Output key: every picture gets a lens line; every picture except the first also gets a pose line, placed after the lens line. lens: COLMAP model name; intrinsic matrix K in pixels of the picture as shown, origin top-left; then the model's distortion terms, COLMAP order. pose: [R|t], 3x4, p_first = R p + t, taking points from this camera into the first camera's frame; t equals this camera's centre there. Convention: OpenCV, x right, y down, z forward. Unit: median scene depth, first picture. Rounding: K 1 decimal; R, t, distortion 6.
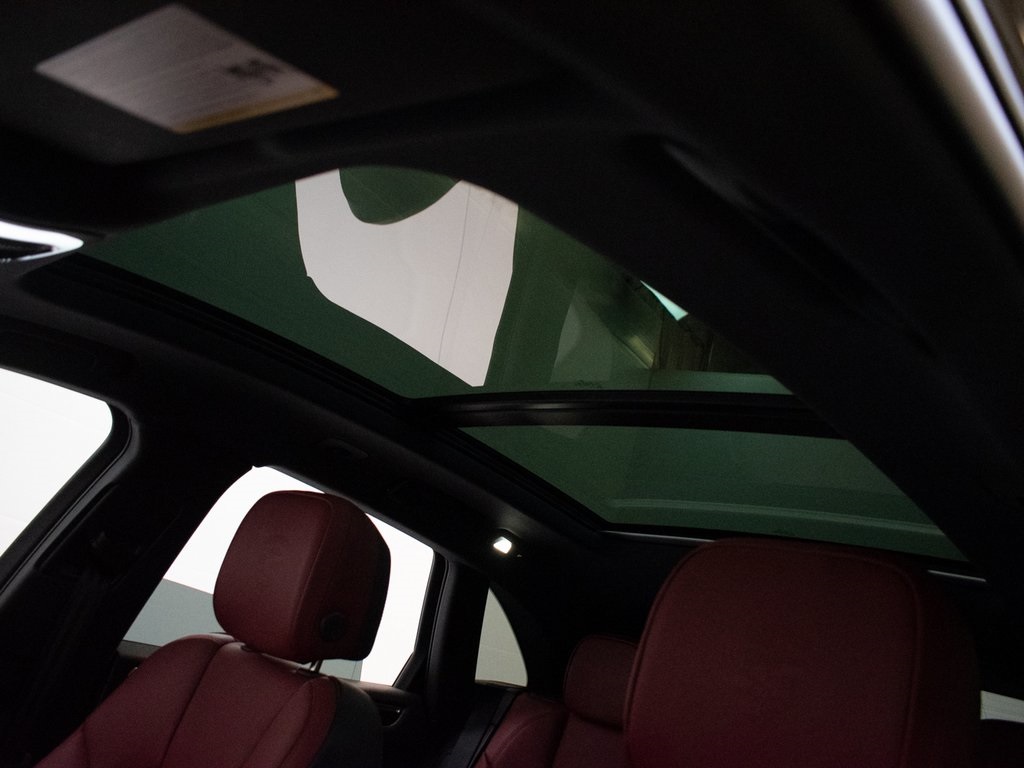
lens RADIAL K [[884.8, 0, 512.0], [0, 884.8, 384.0], [0, 0, 1]] dist [-0.091607, -0.008245]
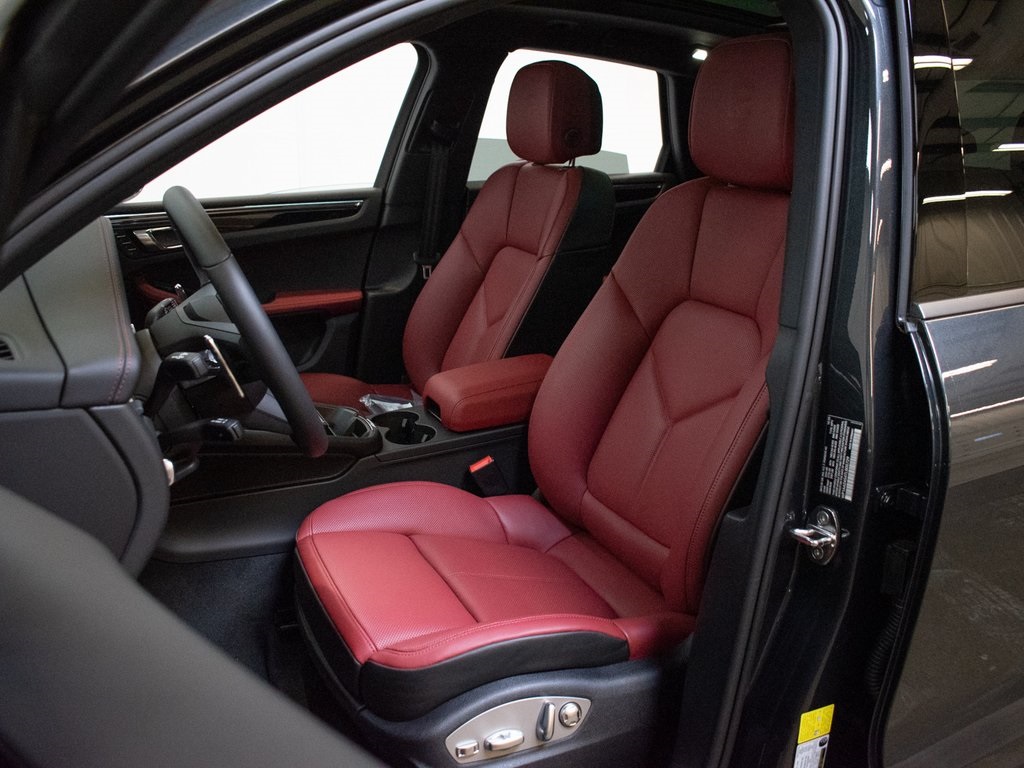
lens RADIAL K [[884.8, 0, 512.0], [0, 884.8, 384.0], [0, 0, 1]] dist [-0.091607, -0.008245]
pose [[0.903916, -0.130044, -0.407461, 0.281146], [0.318031, 0.841362, 0.436997, -0.091707], [0.285994, -0.524594, 0.801878, -0.574963]]
